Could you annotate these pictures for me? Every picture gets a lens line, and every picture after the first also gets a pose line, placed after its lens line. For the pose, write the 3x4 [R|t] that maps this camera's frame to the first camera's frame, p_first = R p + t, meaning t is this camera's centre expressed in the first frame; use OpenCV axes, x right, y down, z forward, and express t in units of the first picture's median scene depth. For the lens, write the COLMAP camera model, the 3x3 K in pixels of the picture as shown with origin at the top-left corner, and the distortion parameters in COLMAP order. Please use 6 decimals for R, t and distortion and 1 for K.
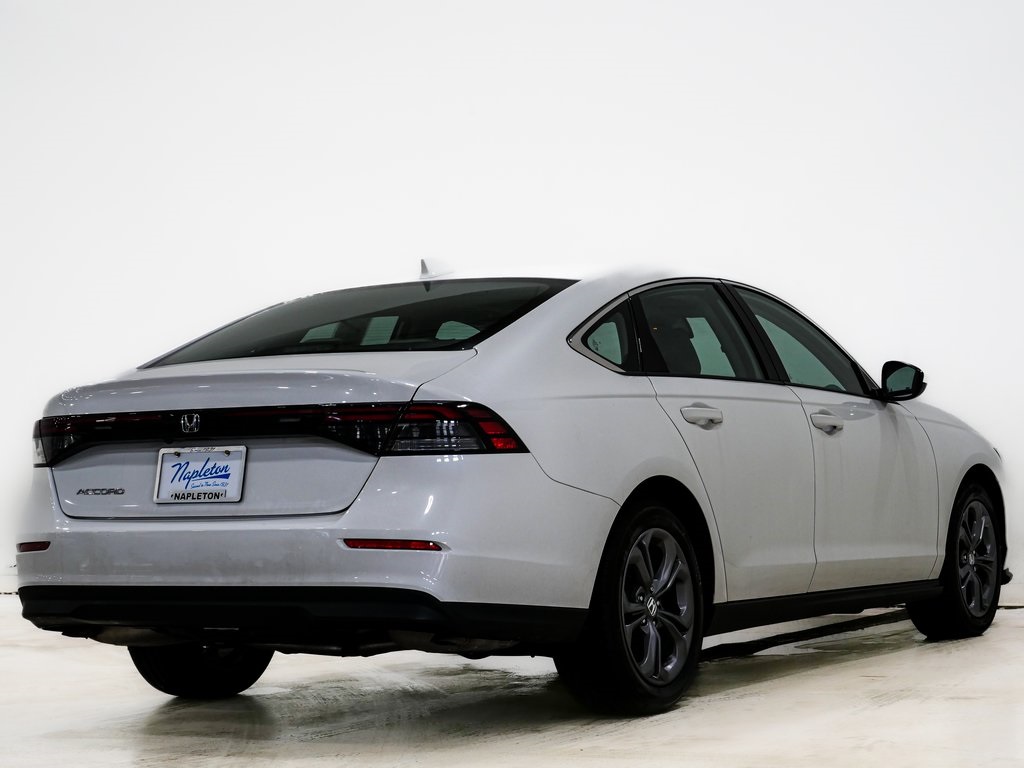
lens RADIAL K [[2265.2, 0, 512.0], [0, 2265.2, 384.0], [0, 0, 1]] dist [0.066949, 0.446800]
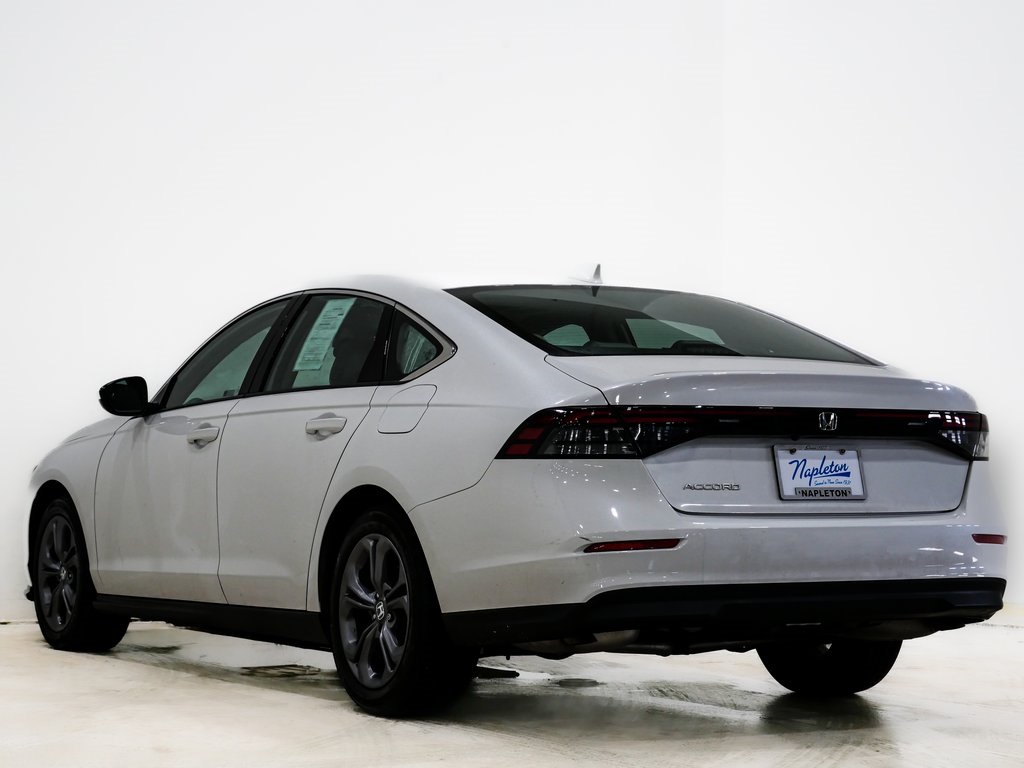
lens RADIAL K [[2340.9, 0, 512.0], [0, 2340.9, 384.0], [0, 0, 1]] dist [-0.040929, 0.059198]
pose [[0.491672, 0.060041, 0.868708, -1.119267], [-0.045949, 0.998019, -0.042972, 0.052034], [-0.869567, -0.018788, 0.493457, 0.606340]]
